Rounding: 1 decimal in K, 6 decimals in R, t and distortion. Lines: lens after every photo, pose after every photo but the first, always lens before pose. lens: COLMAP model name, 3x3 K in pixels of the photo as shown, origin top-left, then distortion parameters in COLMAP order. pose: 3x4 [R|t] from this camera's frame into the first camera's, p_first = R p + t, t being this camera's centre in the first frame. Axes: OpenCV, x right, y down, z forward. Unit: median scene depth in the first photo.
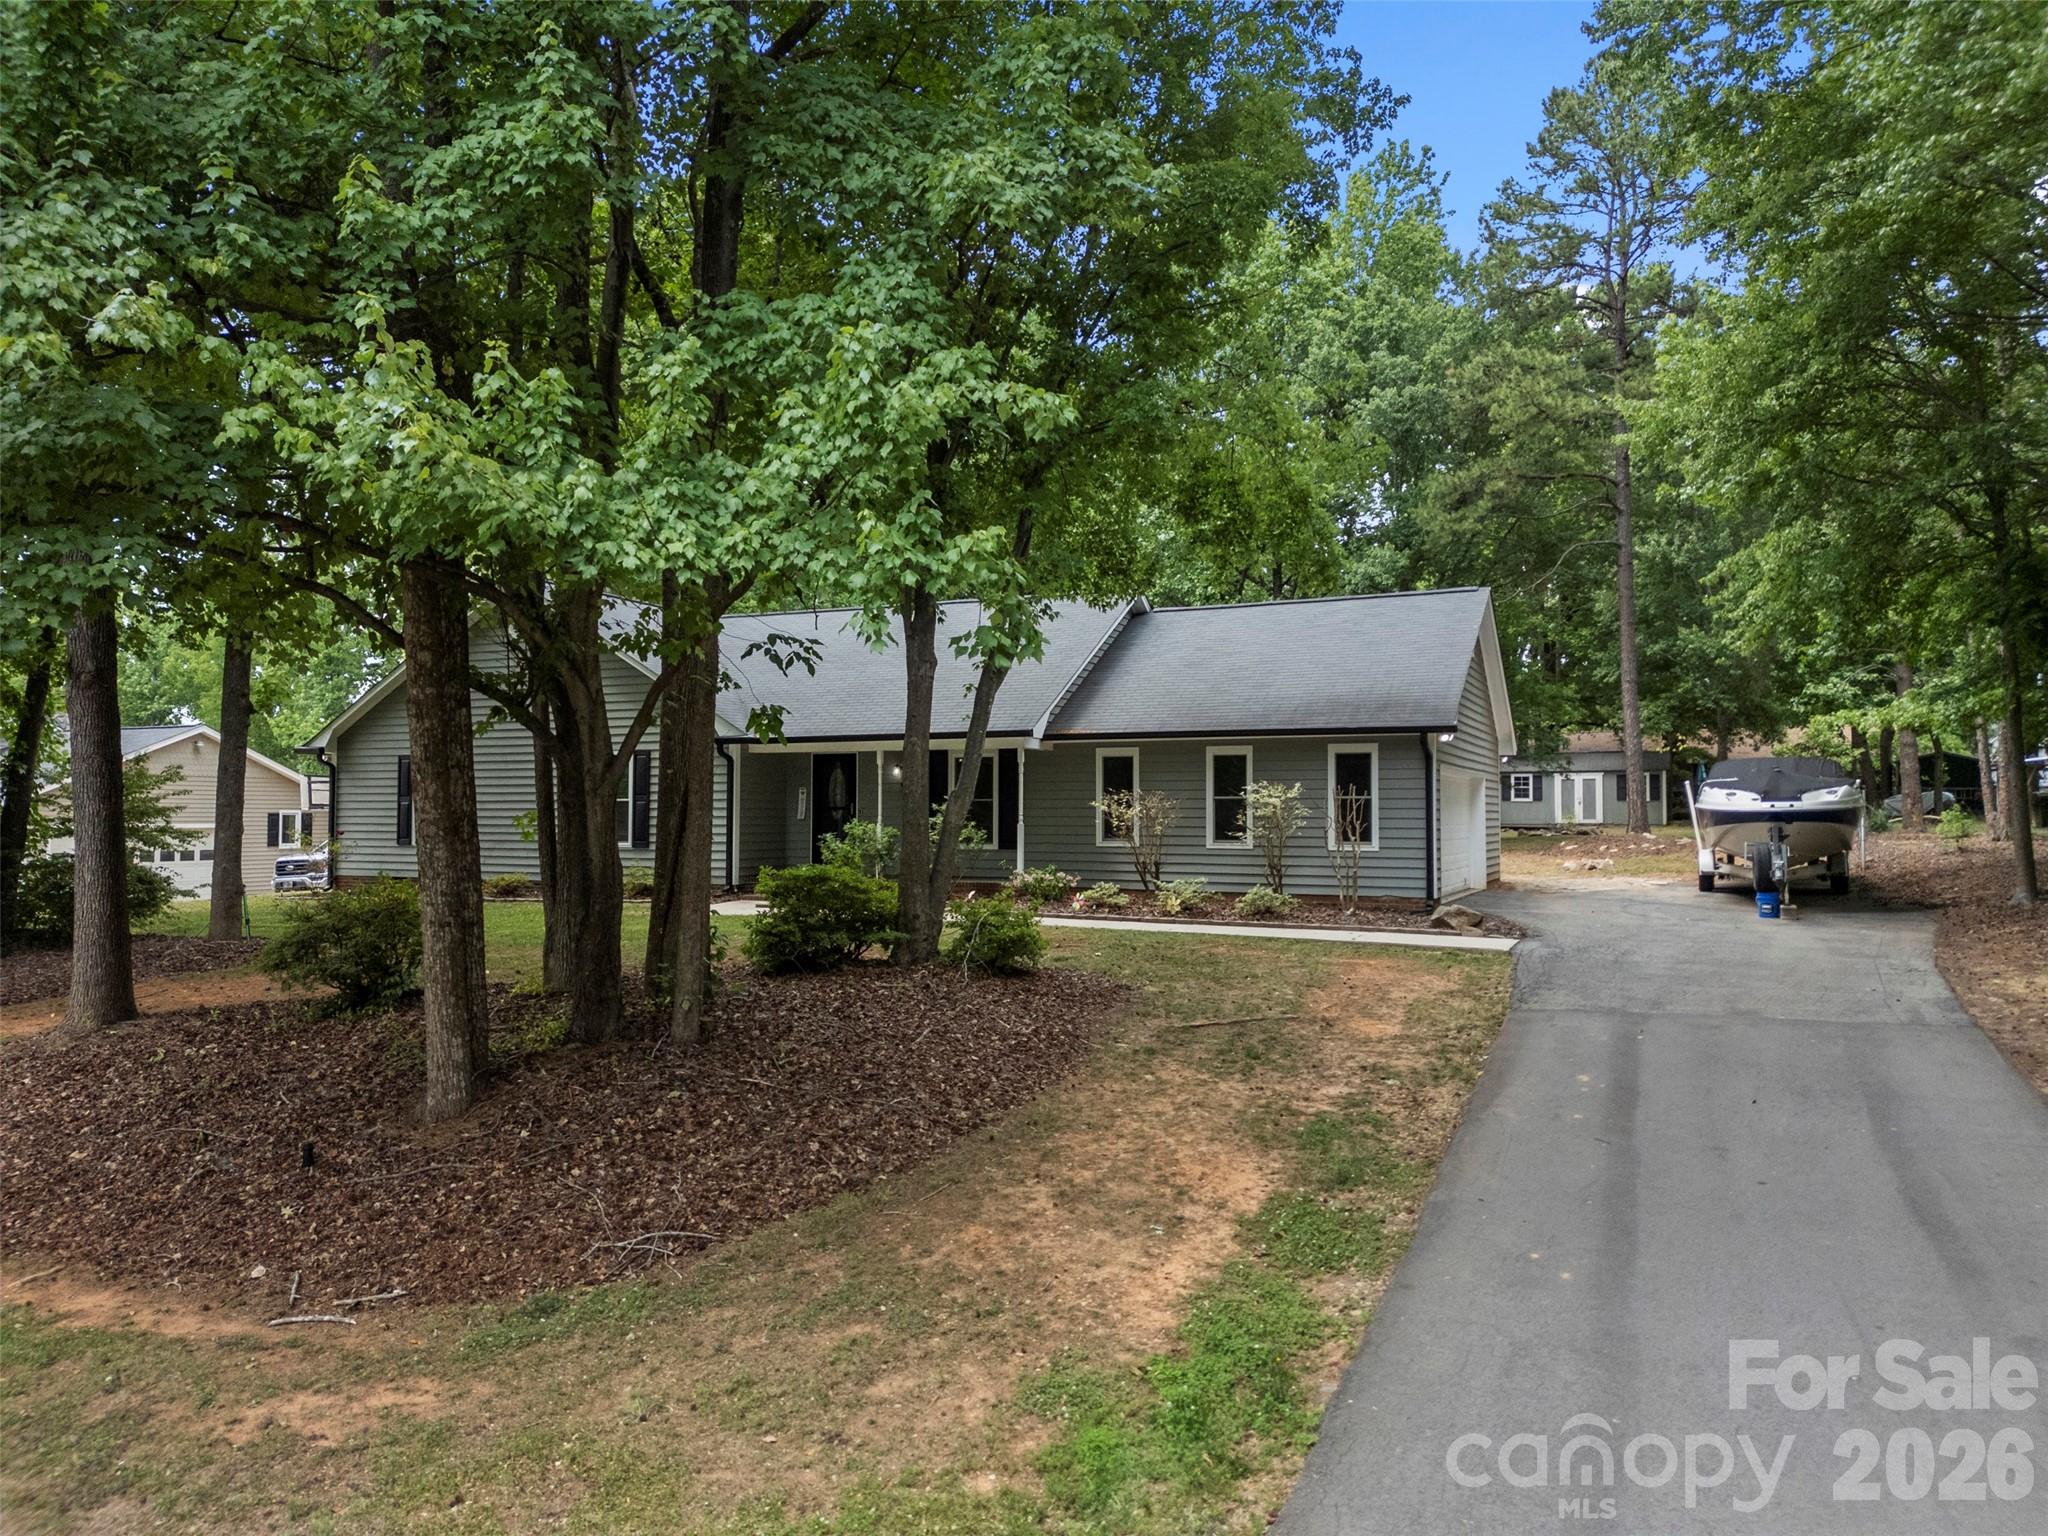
lens RADIAL K [[1440.9, 0, 1011.2], [0, 1440.9, 768.6], [0, 0, 1]] dist [0.039398, -0.027682]
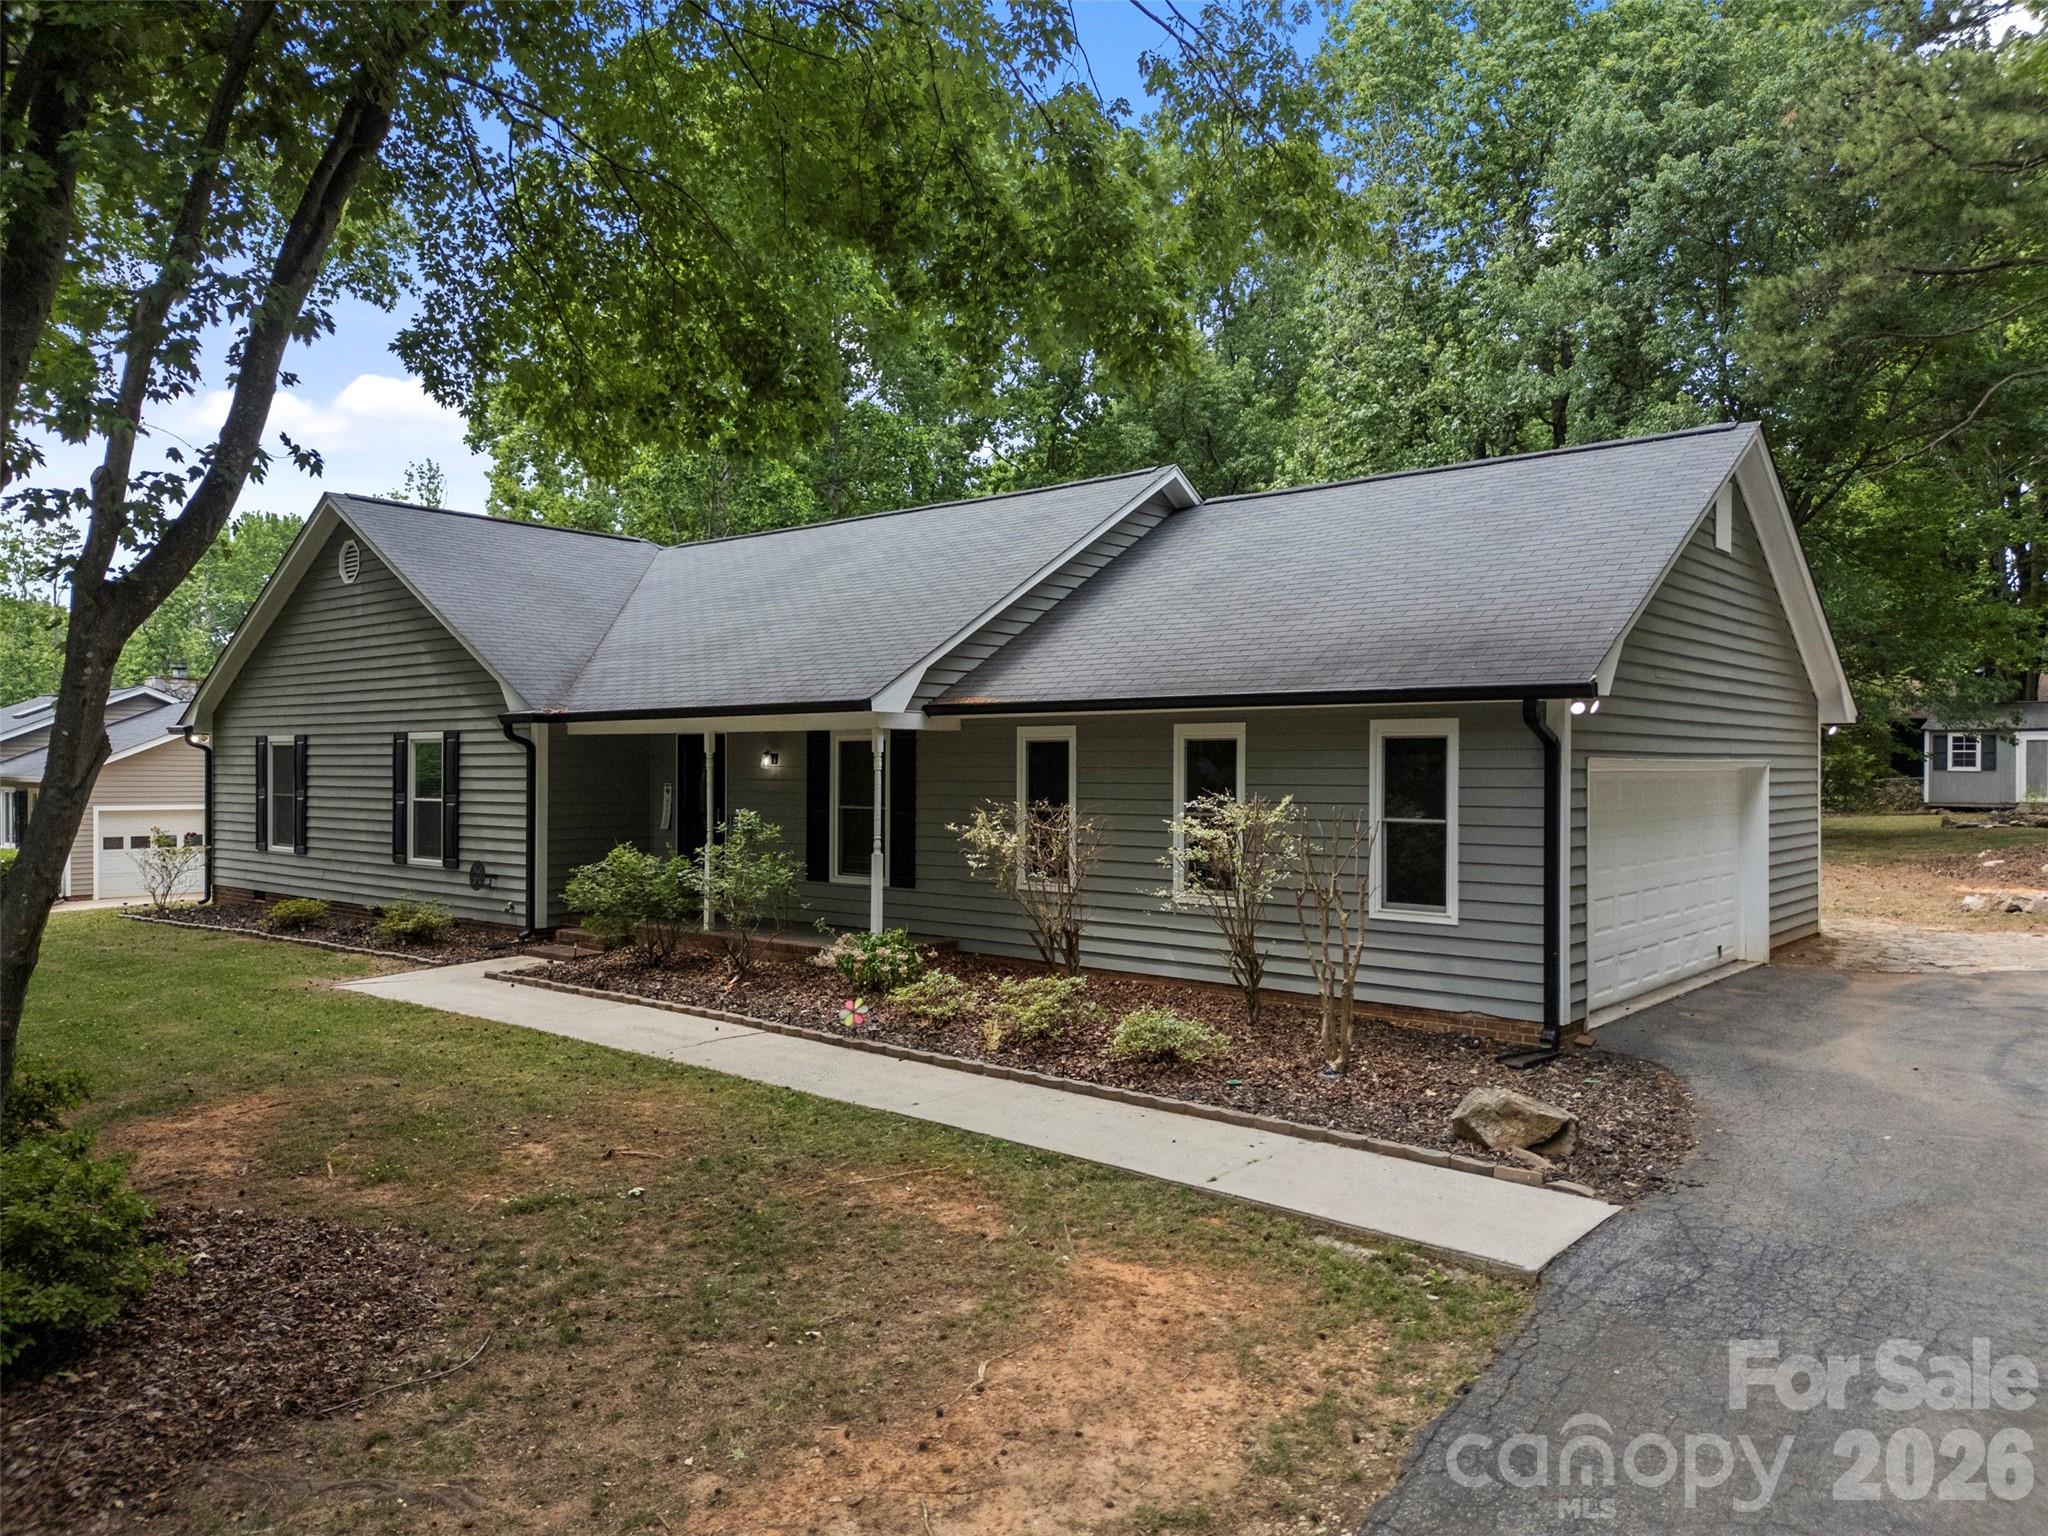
lens RADIAL K [[1440.9, 0, 1025.9], [0, 1440.9, 769.1], [0, 0, 1]] dist [0.039398, -0.027682]
pose [[0.963854, 0.000554, -0.266432, 0.190979], [0.009108, 0.999345, 0.035024, -0.015010], [0.266277, -0.036184, 0.963217, 0.358311]]
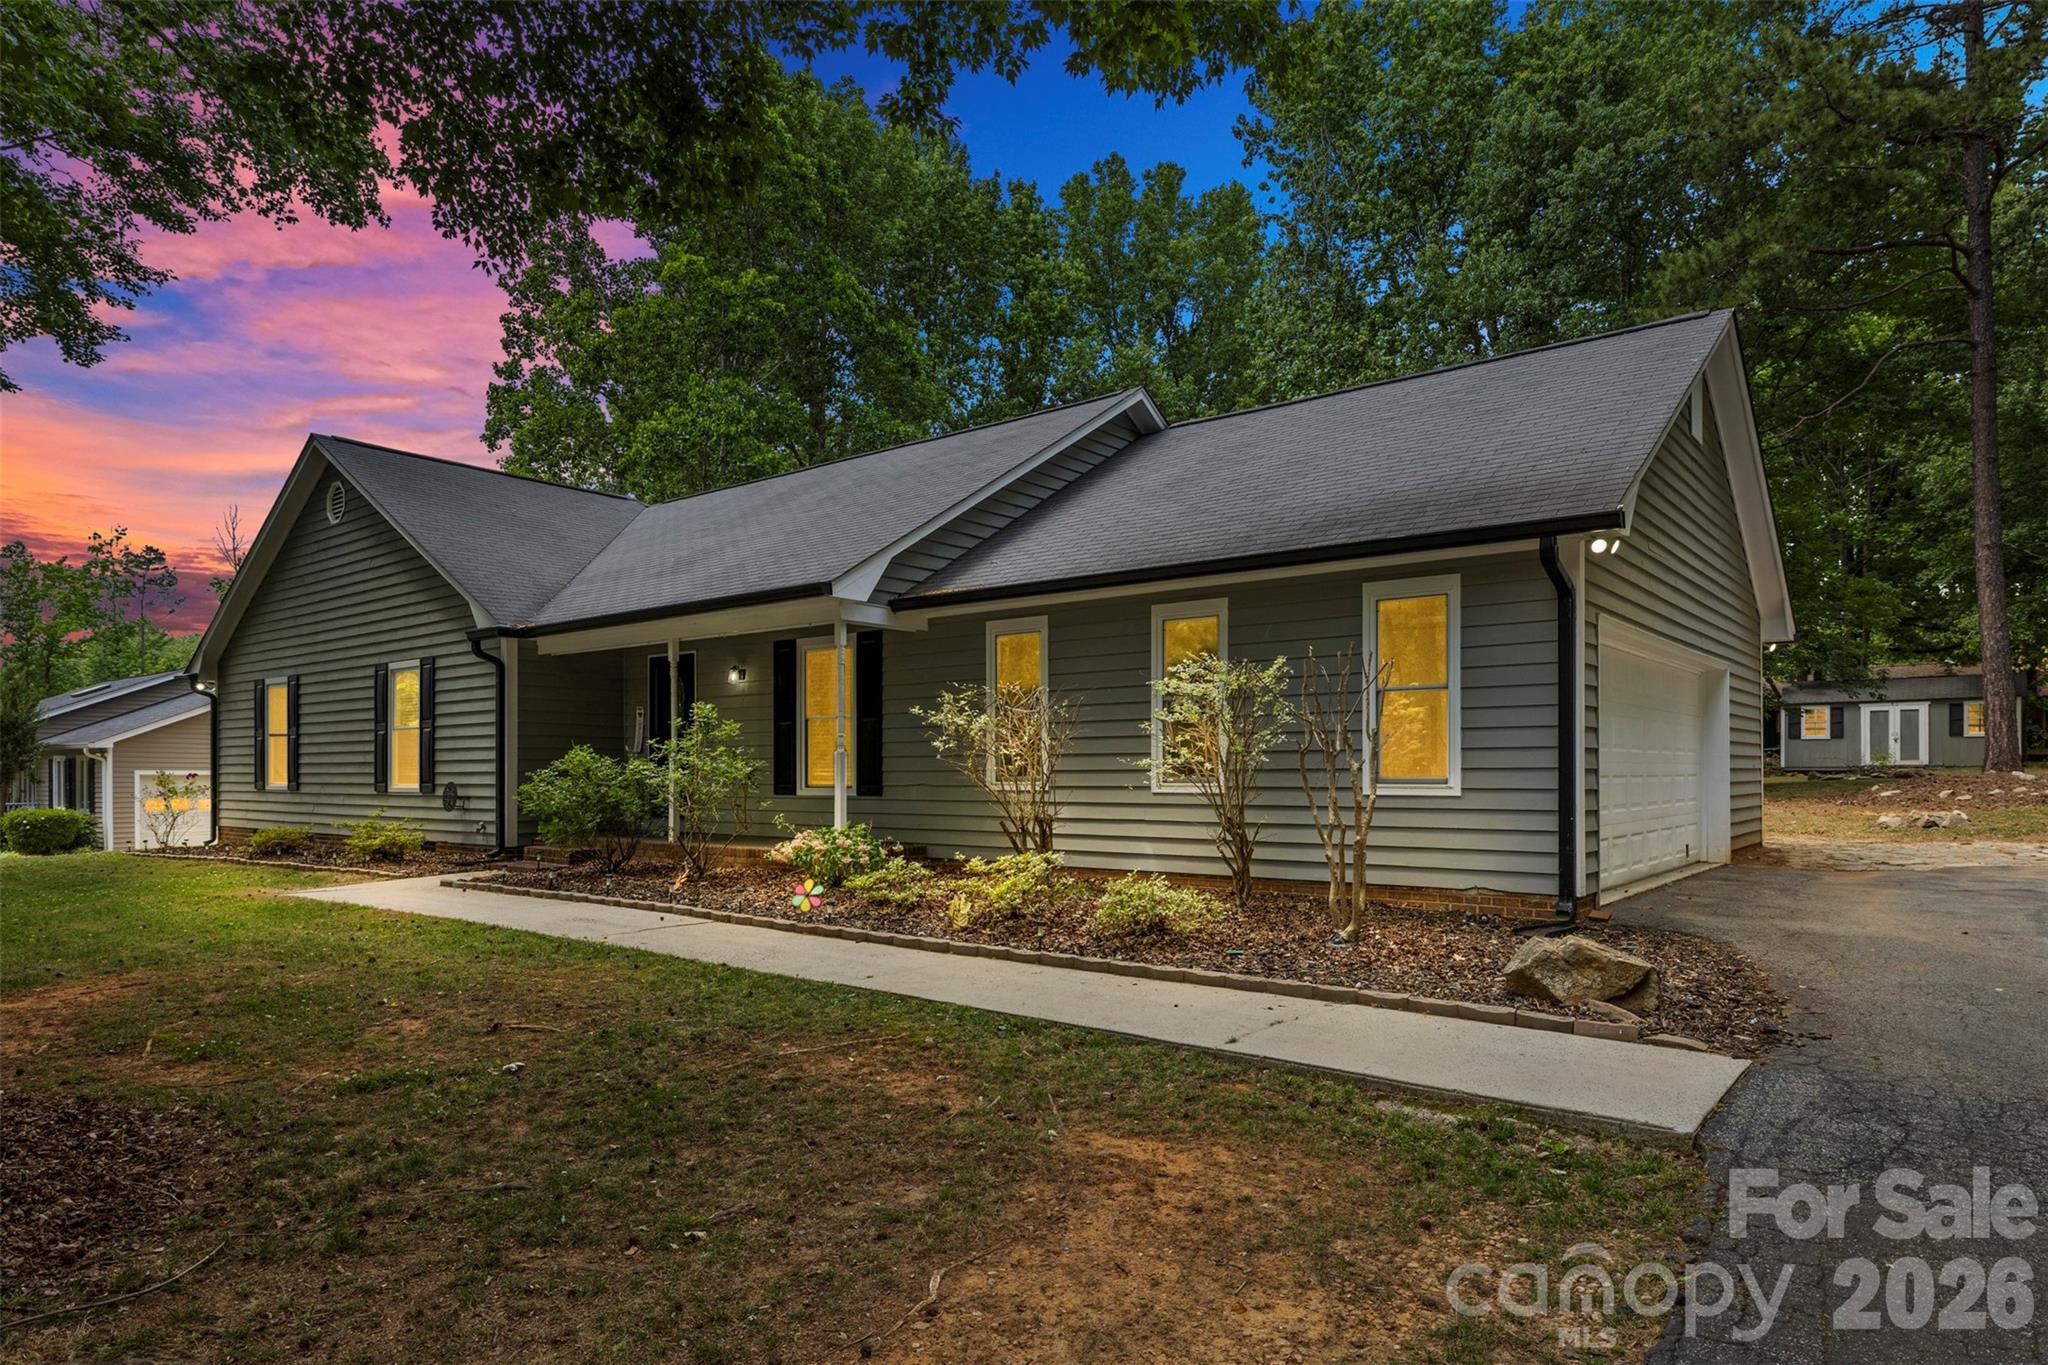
lens RADIAL K [[1214.0, 0, 1029.3], [0, 1214.0, 769.9], [0, 0, 1]] dist [-0.004164, 0.003088]
pose [[0.971068, -0.005257, -0.238745, 0.165712], [0.012811, 0.999465, 0.030100, 0.026807], [0.238459, -0.032288, 0.970616, 0.446768]]
